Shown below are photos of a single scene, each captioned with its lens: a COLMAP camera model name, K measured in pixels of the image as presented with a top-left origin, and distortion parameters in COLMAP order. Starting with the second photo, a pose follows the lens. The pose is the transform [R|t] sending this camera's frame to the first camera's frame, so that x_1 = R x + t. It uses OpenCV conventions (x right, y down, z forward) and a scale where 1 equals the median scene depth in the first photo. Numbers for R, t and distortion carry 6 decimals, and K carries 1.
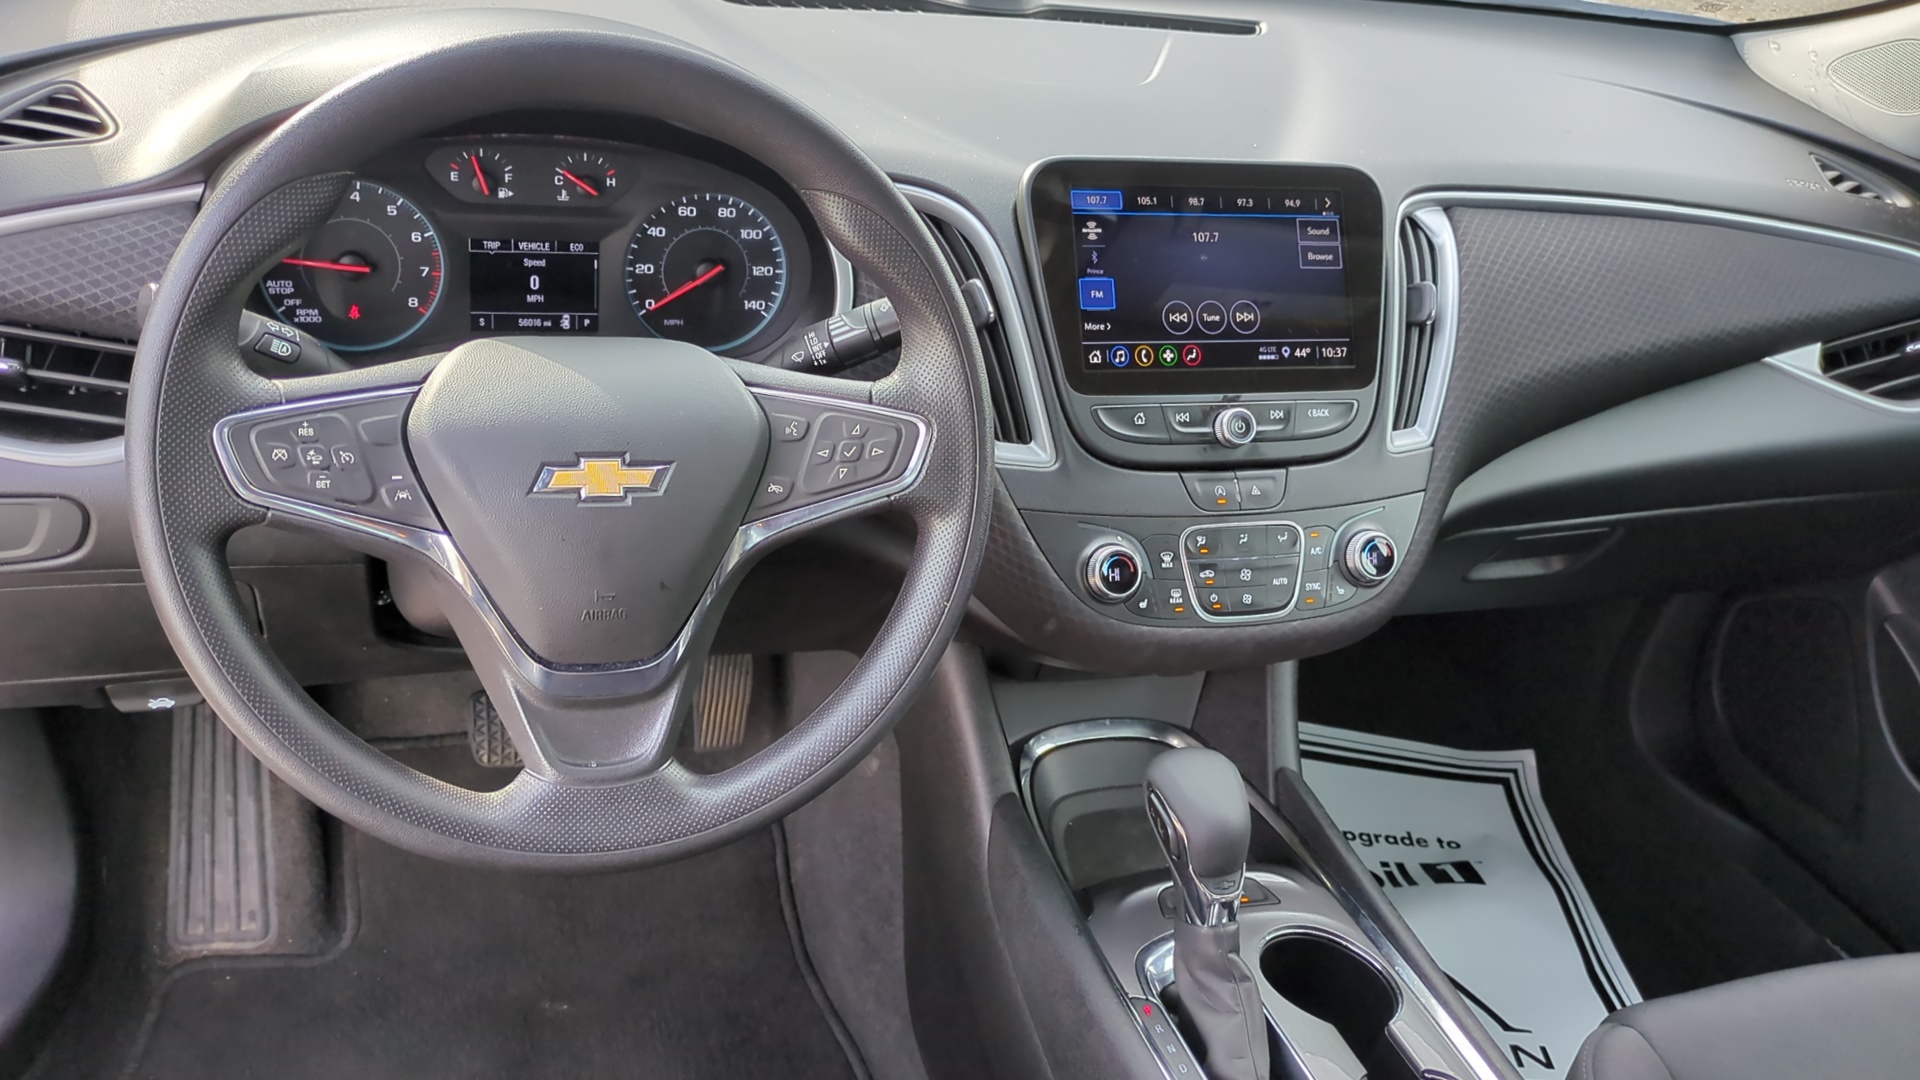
lens RADIAL K [[1608.3, 0, 960.0], [0, 1608.3, 540.0], [0, 0, 1]] dist [0.055685, -0.103291]
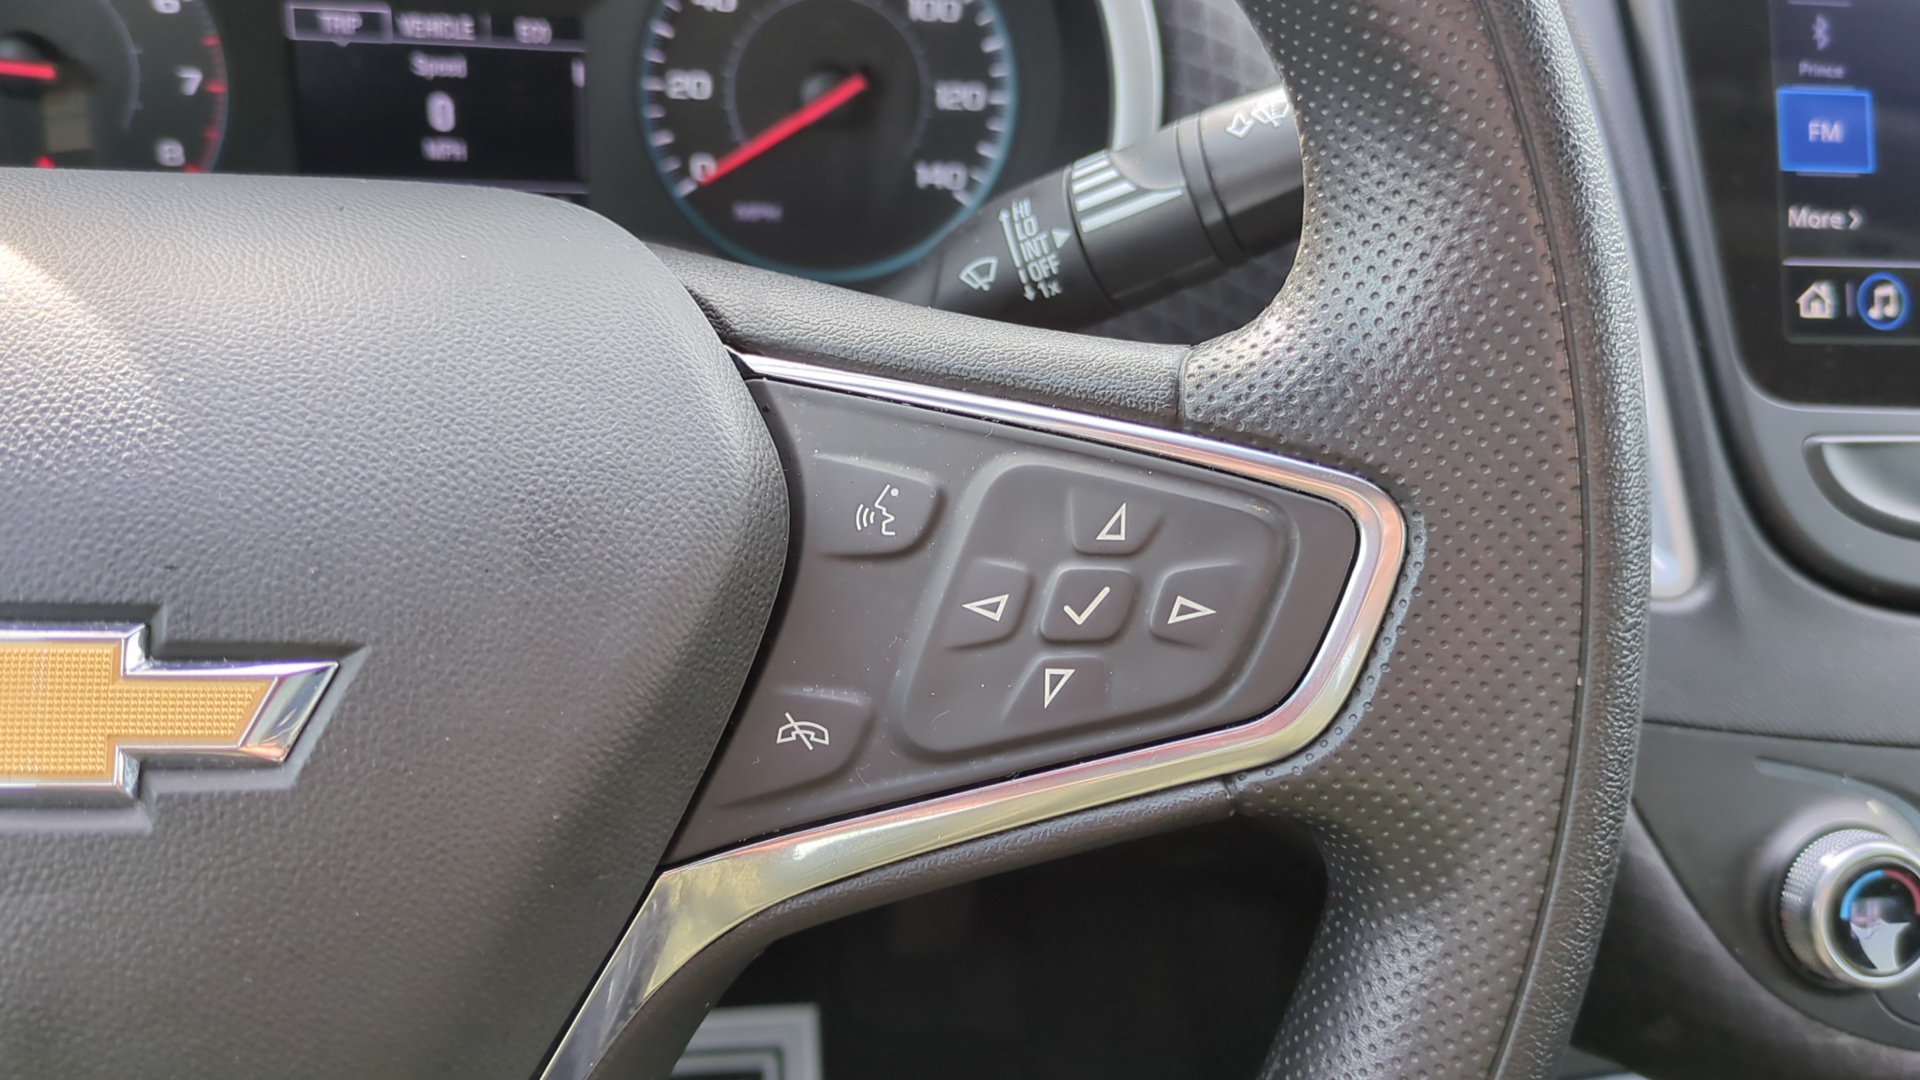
lens RADIAL K [[1604.2, 0, 960.0], [0, 1604.2, 540.0], [0, 0, 1]] dist [-0.001340, -0.013370]
pose [[0.977733, 0.048224, -0.204237, -0.028068], [-0.045668, 0.998808, 0.017213, -0.055331], [0.204824, -0.007502, 0.978770, 0.586482]]
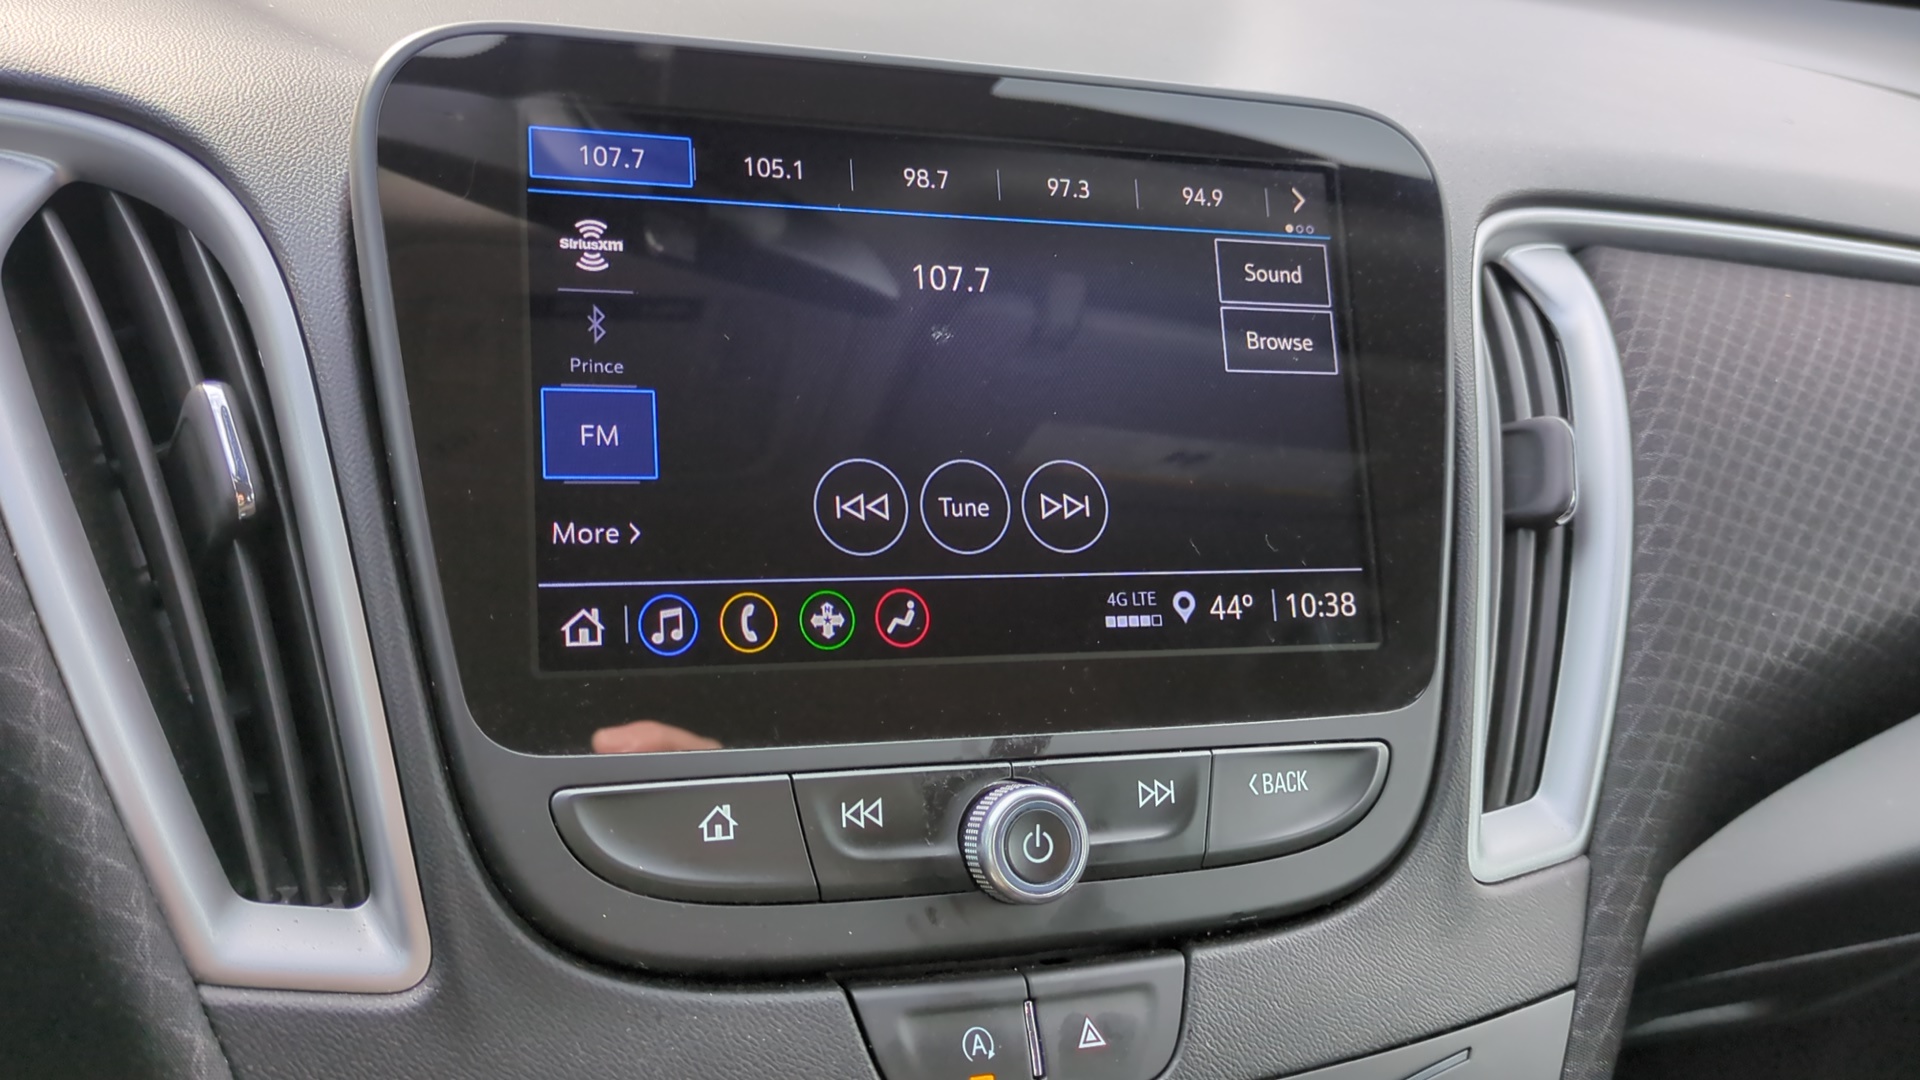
lens RADIAL K [[1597.0, 0, 960.0], [0, 1597.0, 540.0], [0, 0, 1]] dist [0.043339, -0.099936]
pose [[0.999853, 0.010476, 0.013563, 0.150118], [-0.009228, 0.995982, -0.089080, -0.100566], [-0.014442, 0.088942, 0.995932, 0.660632]]
